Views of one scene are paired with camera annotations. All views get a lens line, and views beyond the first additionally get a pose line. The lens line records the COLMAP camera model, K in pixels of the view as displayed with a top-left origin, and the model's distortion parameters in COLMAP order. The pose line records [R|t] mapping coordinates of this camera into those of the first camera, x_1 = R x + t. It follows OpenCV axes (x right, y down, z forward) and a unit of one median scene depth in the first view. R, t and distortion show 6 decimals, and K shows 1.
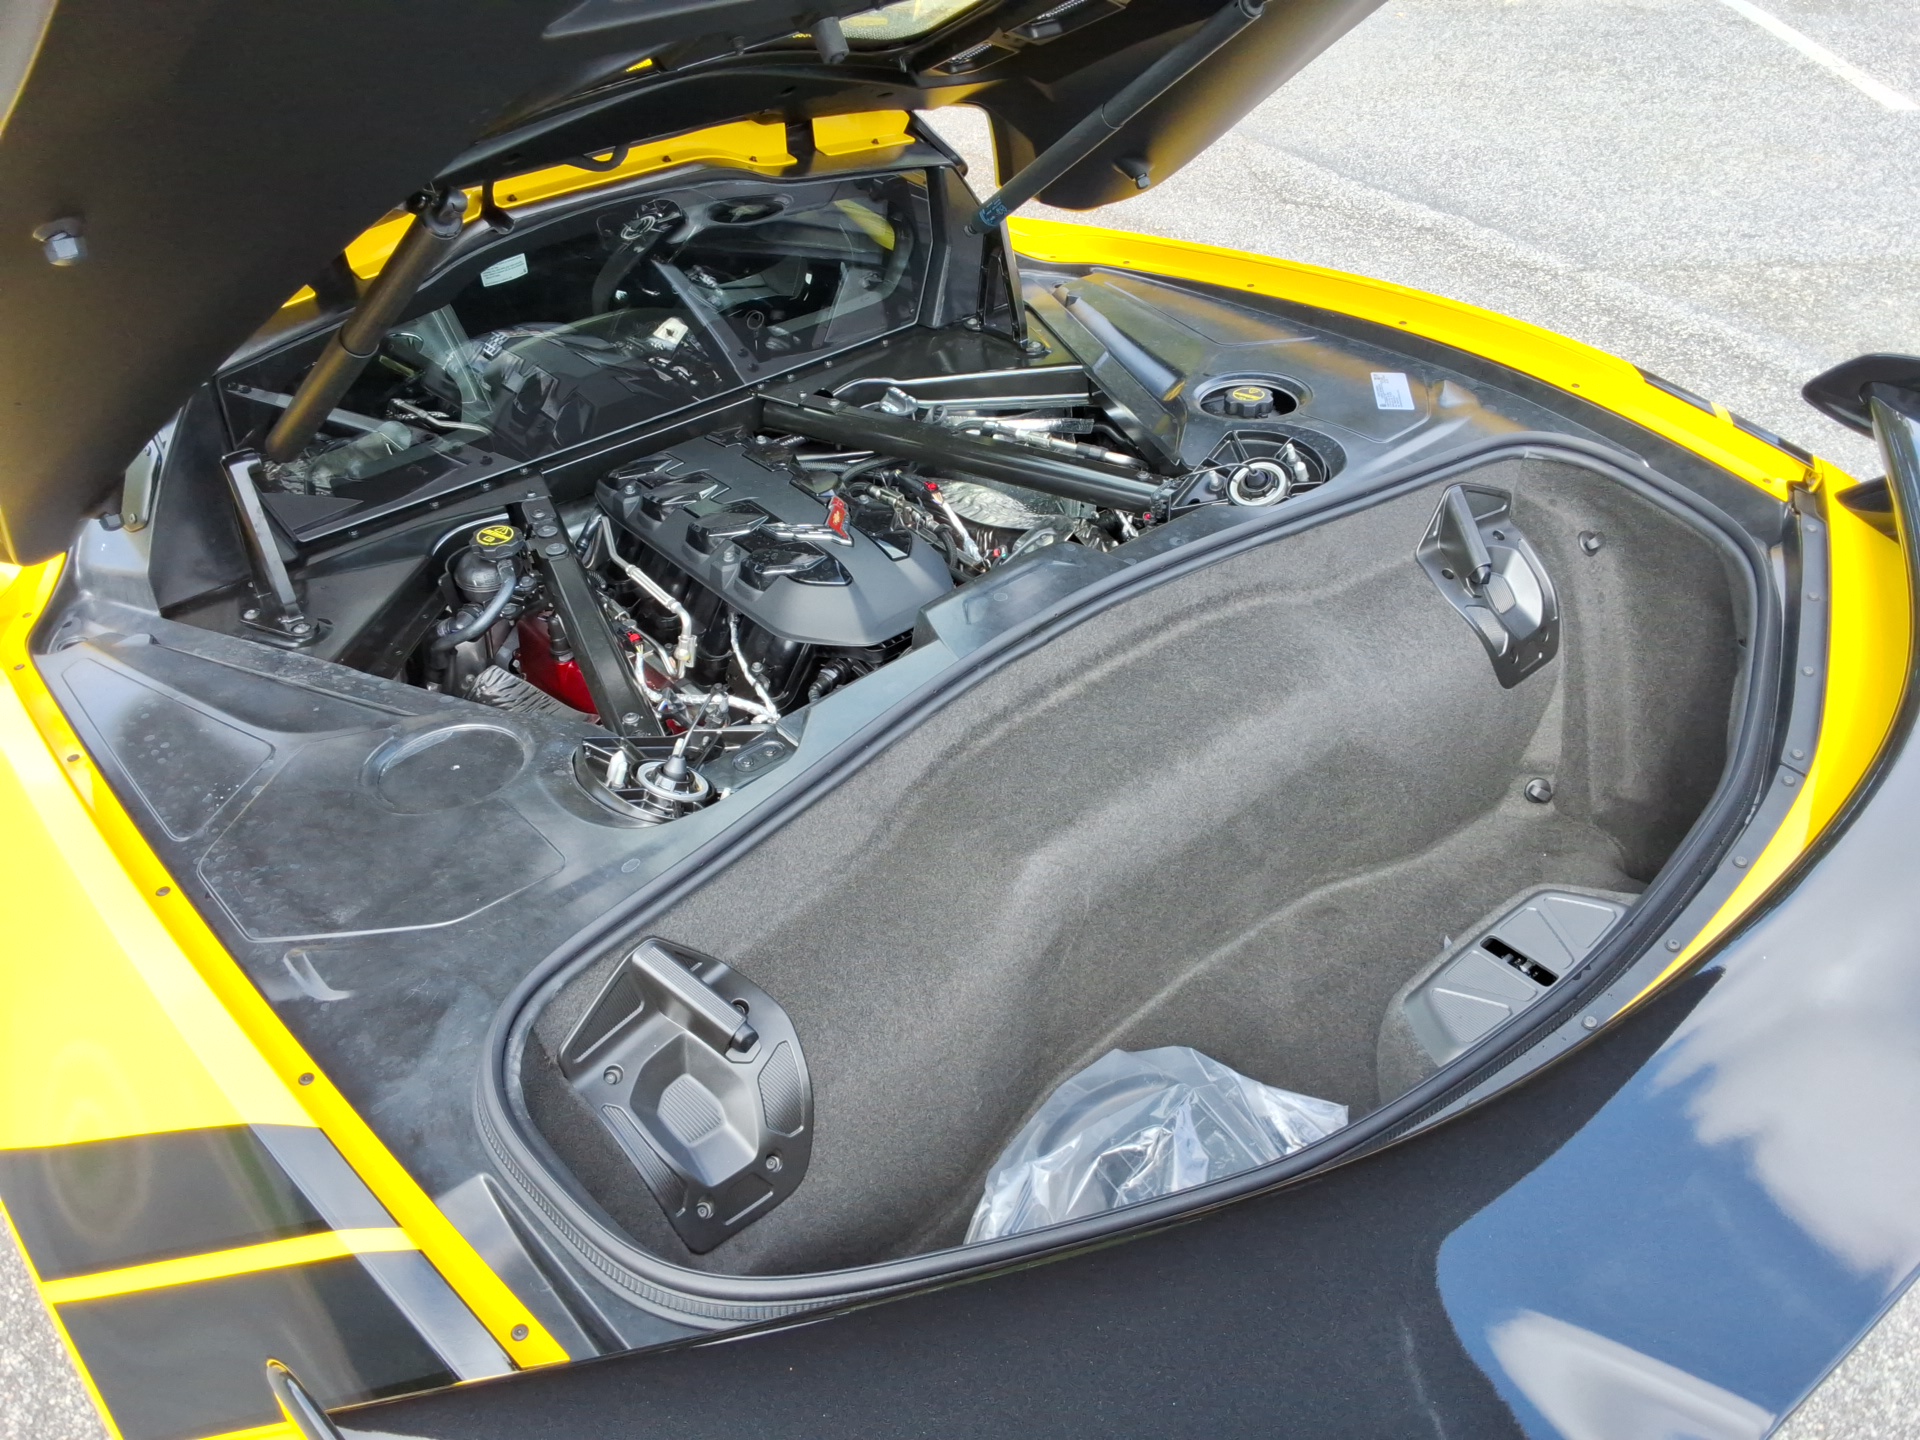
lens RADIAL K [[1545.5, 0, 986.0], [0, 1545.5, 702.2], [0, 0, 1]] dist [0.105818, -0.167028]
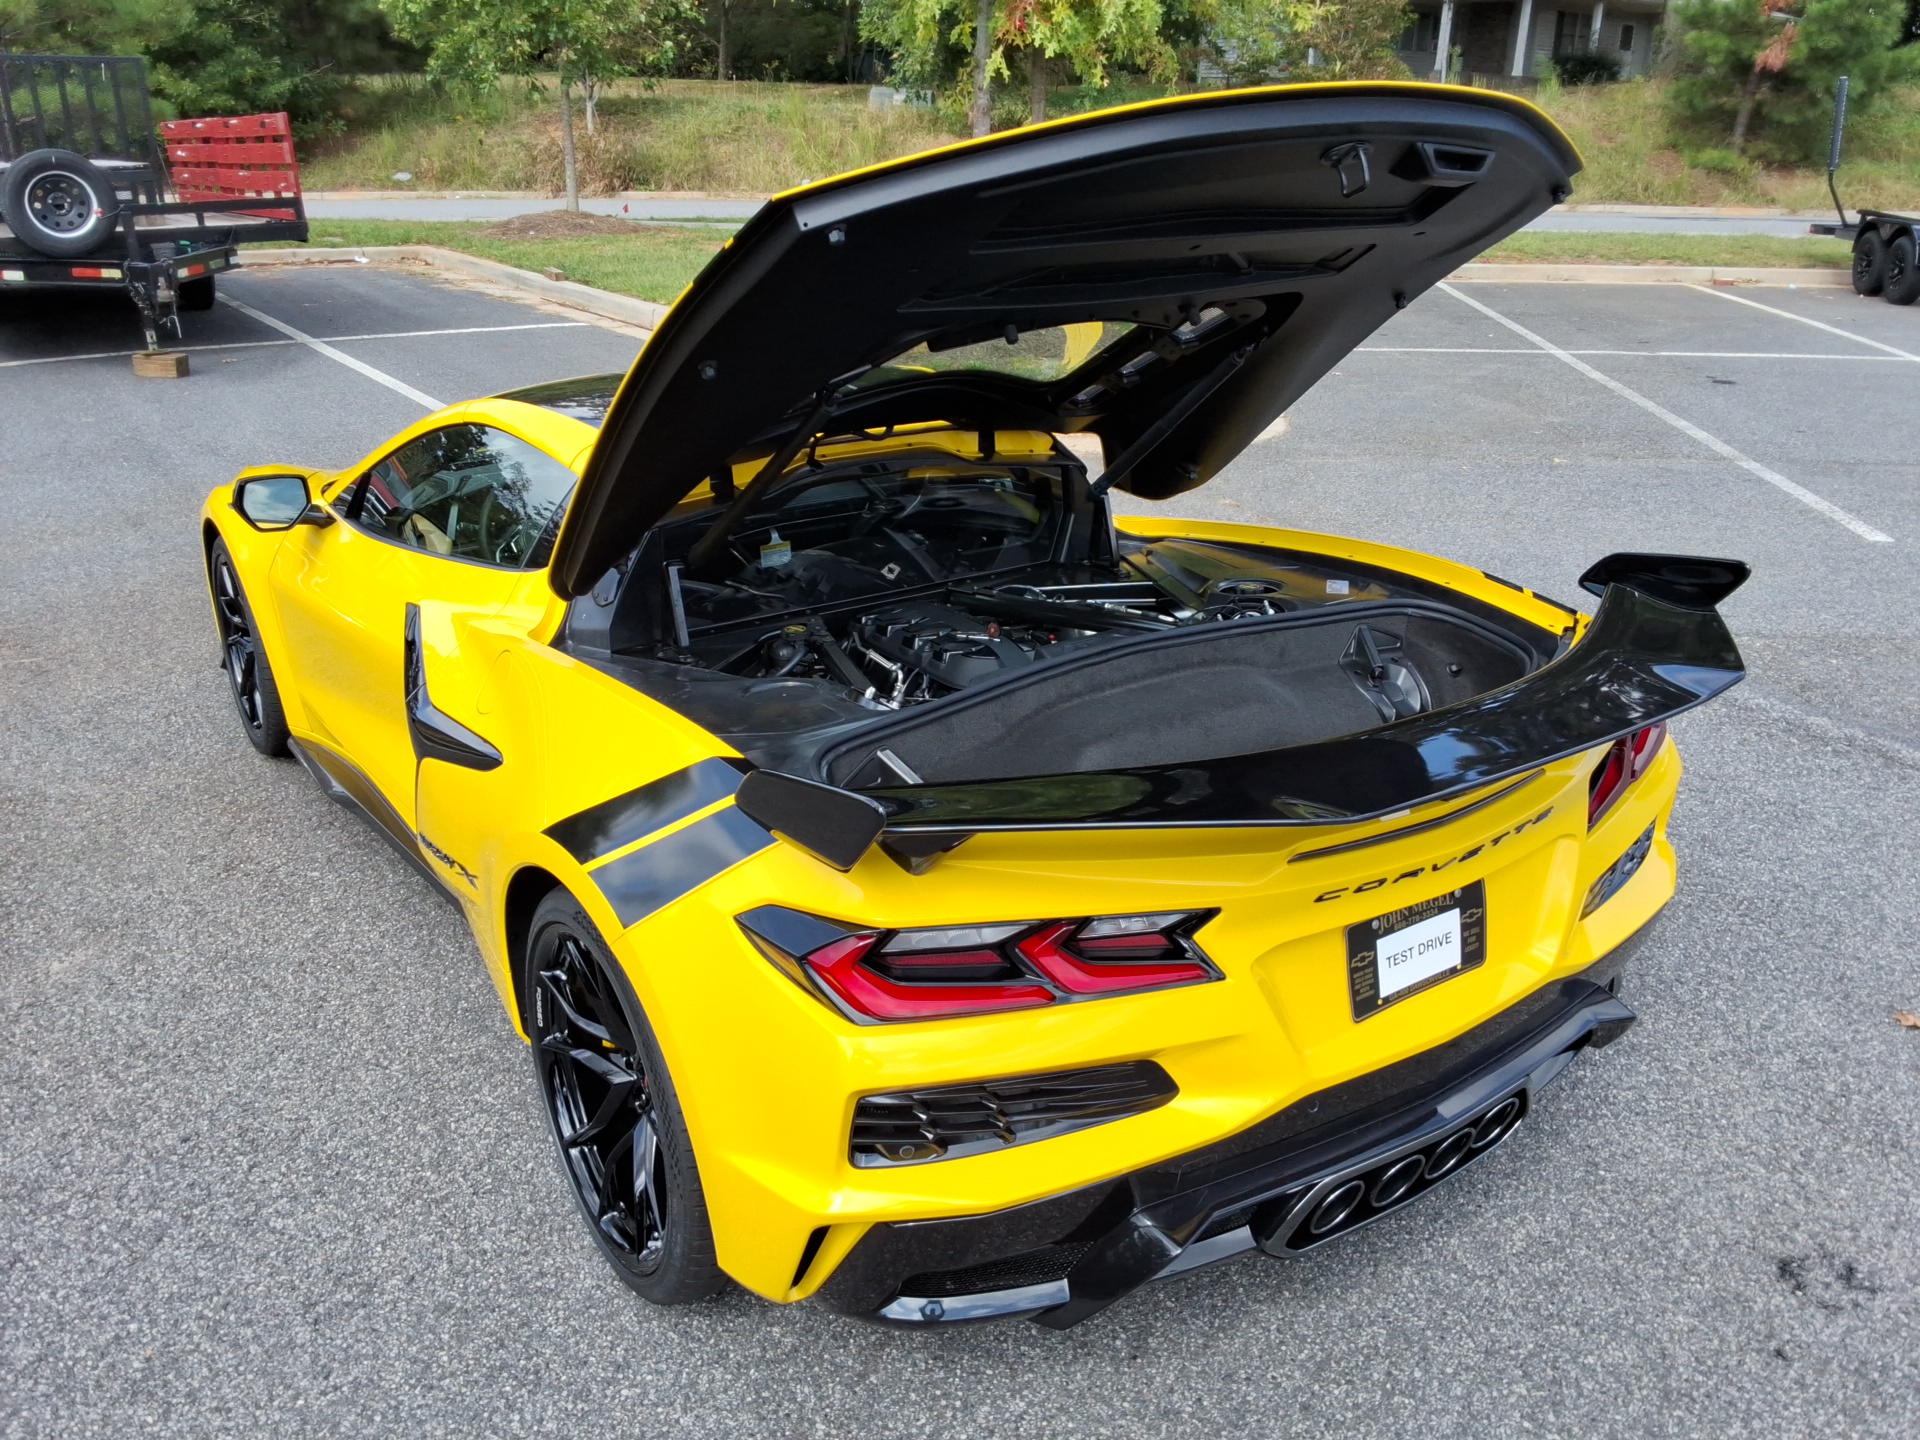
lens RADIAL K [[1545.5, 0, 986.0], [0, 1545.5, 702.2], [0, 0, 1]] dist [0.105818, -0.167028]
pose [[0.994110, 0.046191, -0.098044, 0.059506], [-0.072247, 0.956750, -0.281798, 0.392029], [0.080787, 0.287222, 0.954451, -0.531770]]
